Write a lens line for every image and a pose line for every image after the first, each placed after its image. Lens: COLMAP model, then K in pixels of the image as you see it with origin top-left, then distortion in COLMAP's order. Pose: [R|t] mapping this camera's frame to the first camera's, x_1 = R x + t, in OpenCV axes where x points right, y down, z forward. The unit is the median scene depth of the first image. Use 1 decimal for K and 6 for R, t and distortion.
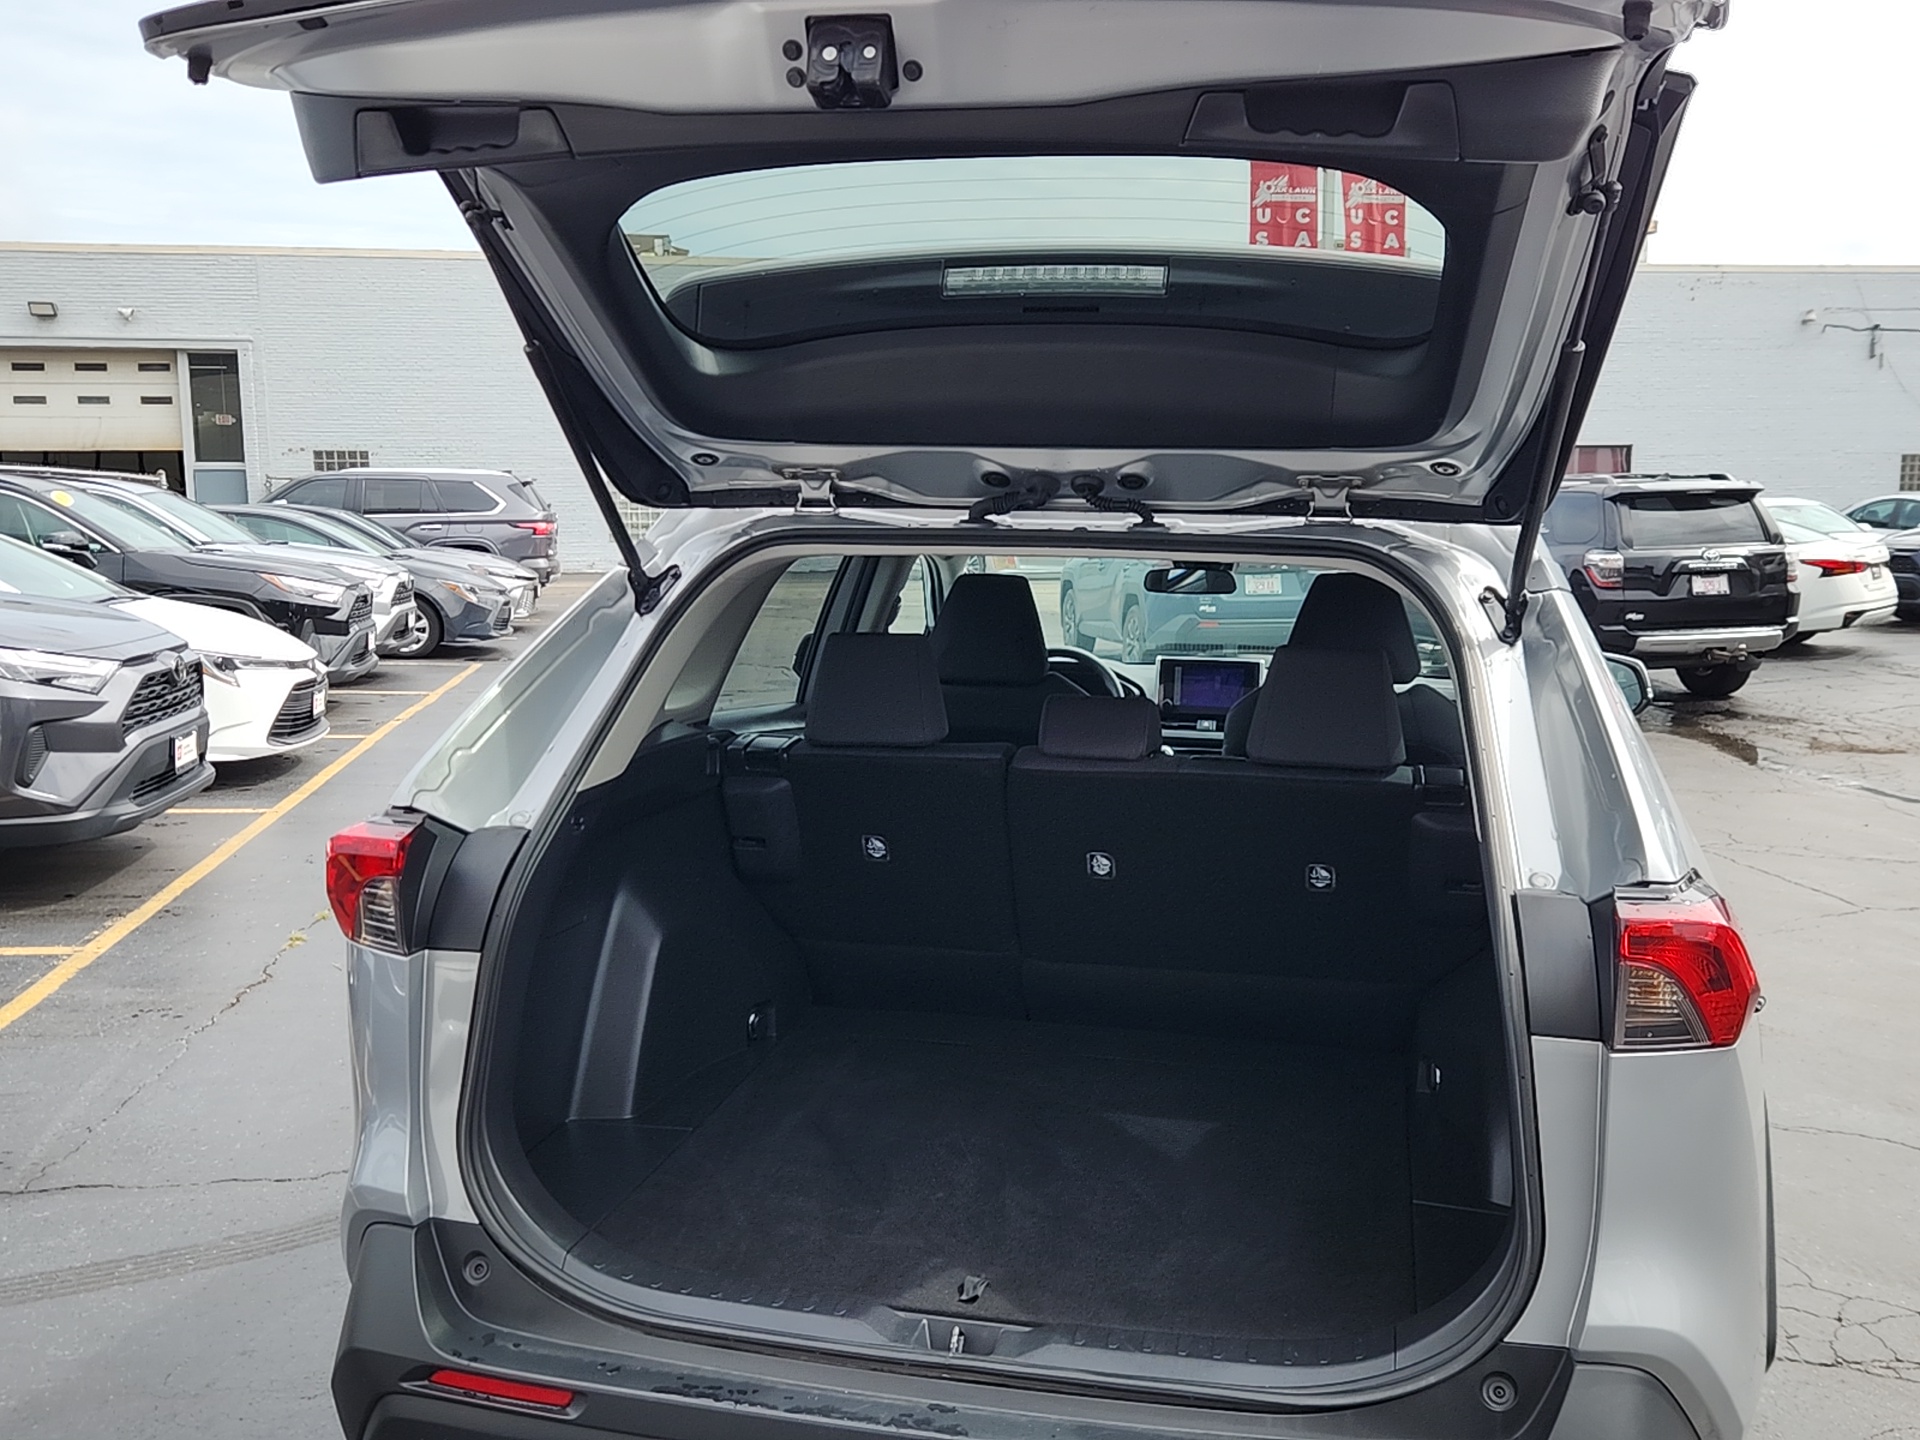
lens RADIAL K [[1804.3, 0, 964.8], [0, 1804.3, 716.7], [0, 0, 1]] dist [0.104489, -0.015915]
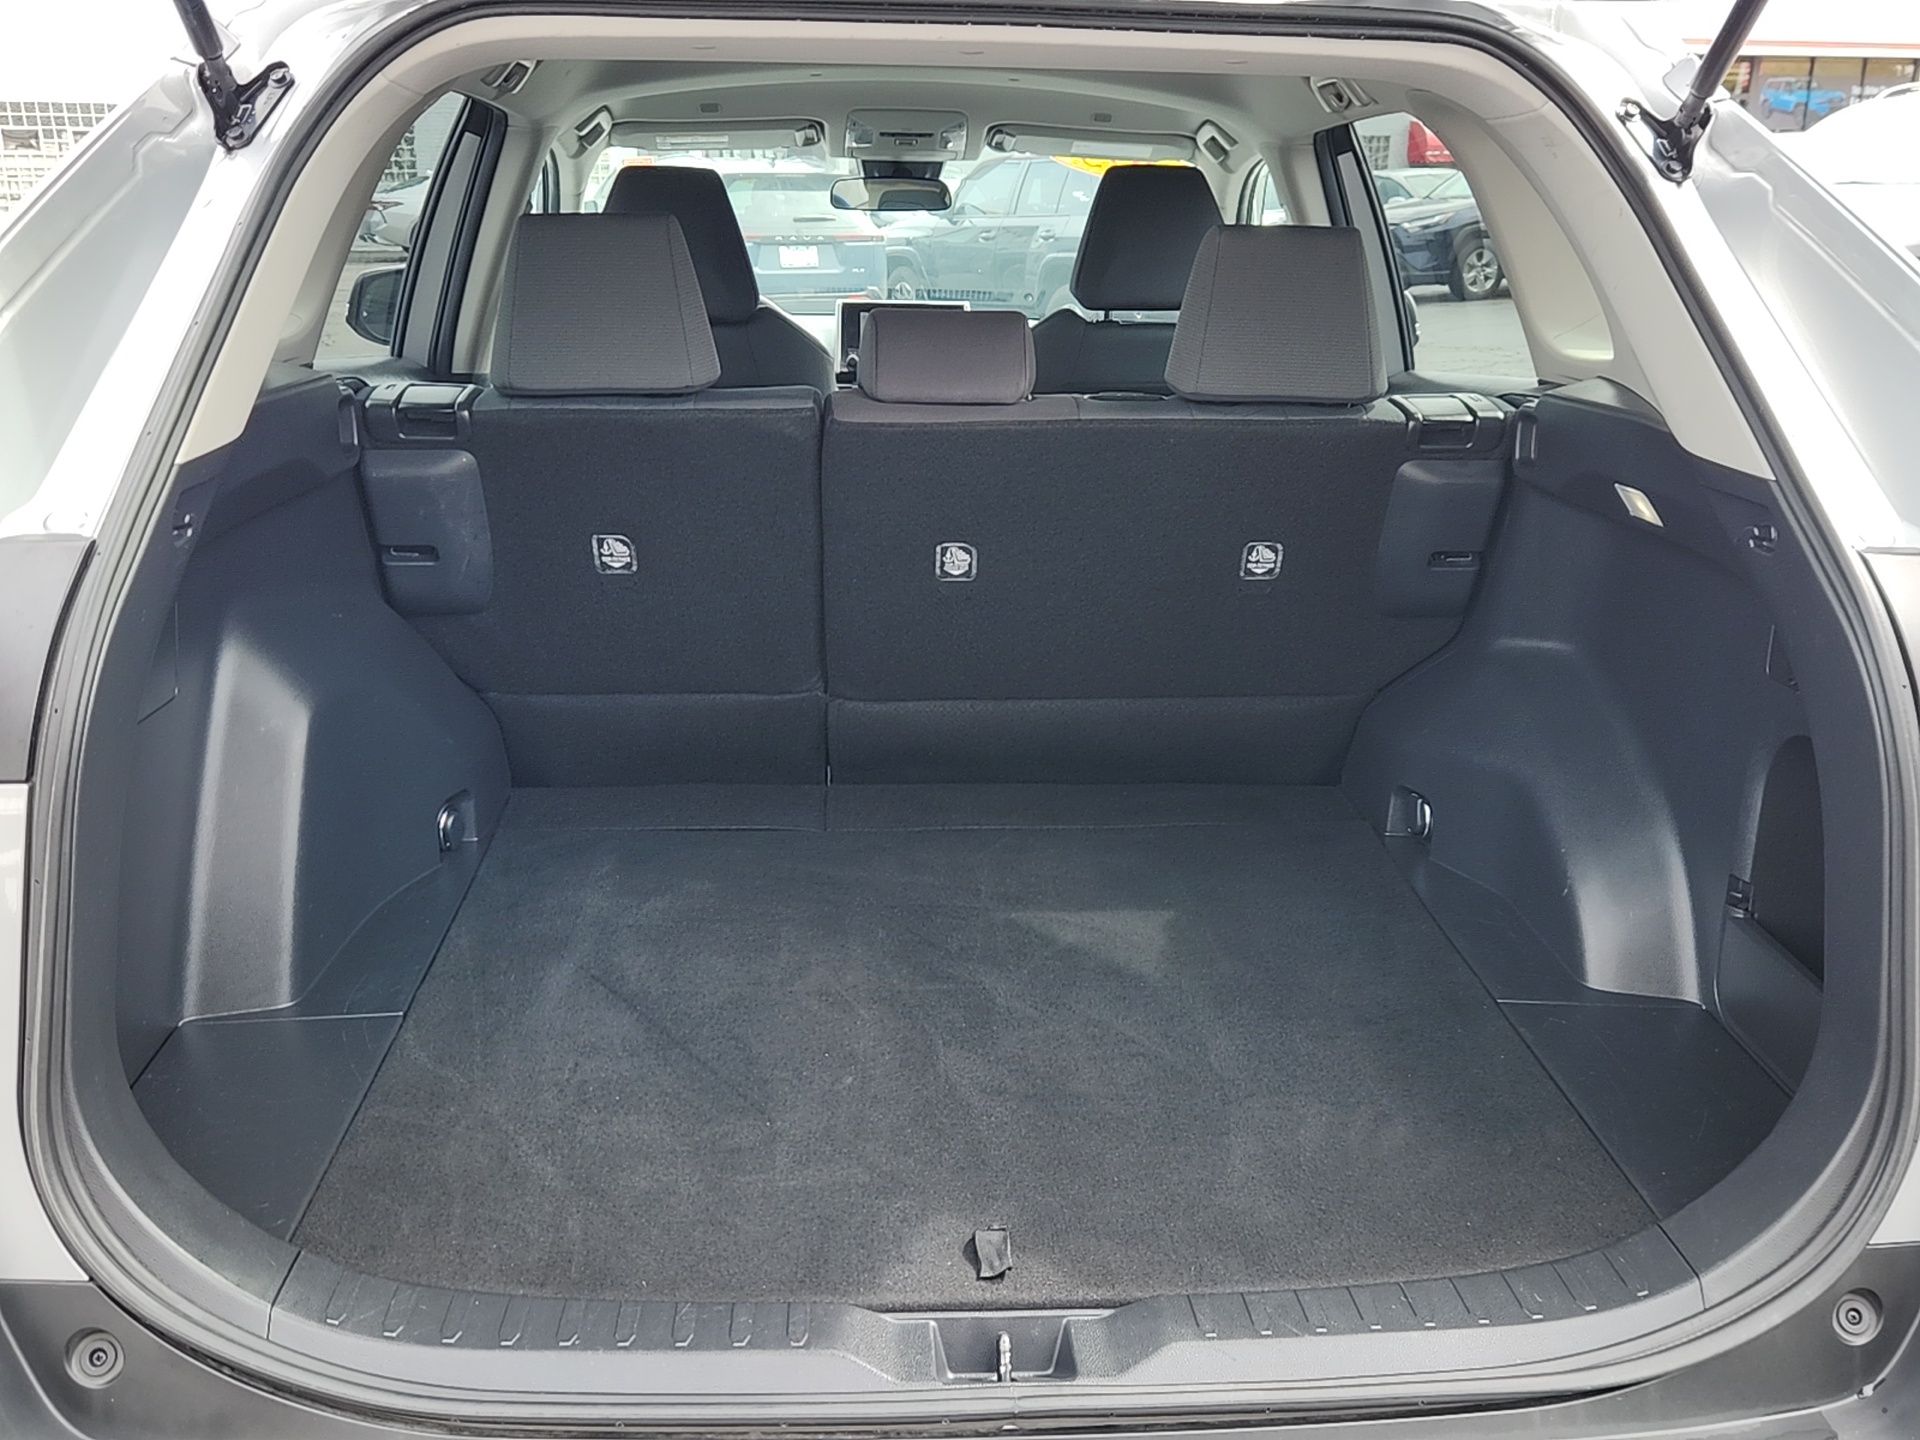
lens RADIAL K [[1828.2, 0, 986.3], [0, 1828.2, 720.1], [0, 0, 1]] dist [0.098530, -0.093733]
pose [[0.959315, -0.077103, 0.271606, -0.124291], [0.031425, 0.985171, 0.168676, 0.027244], [-0.280584, -0.153278, 0.947512, 0.362765]]
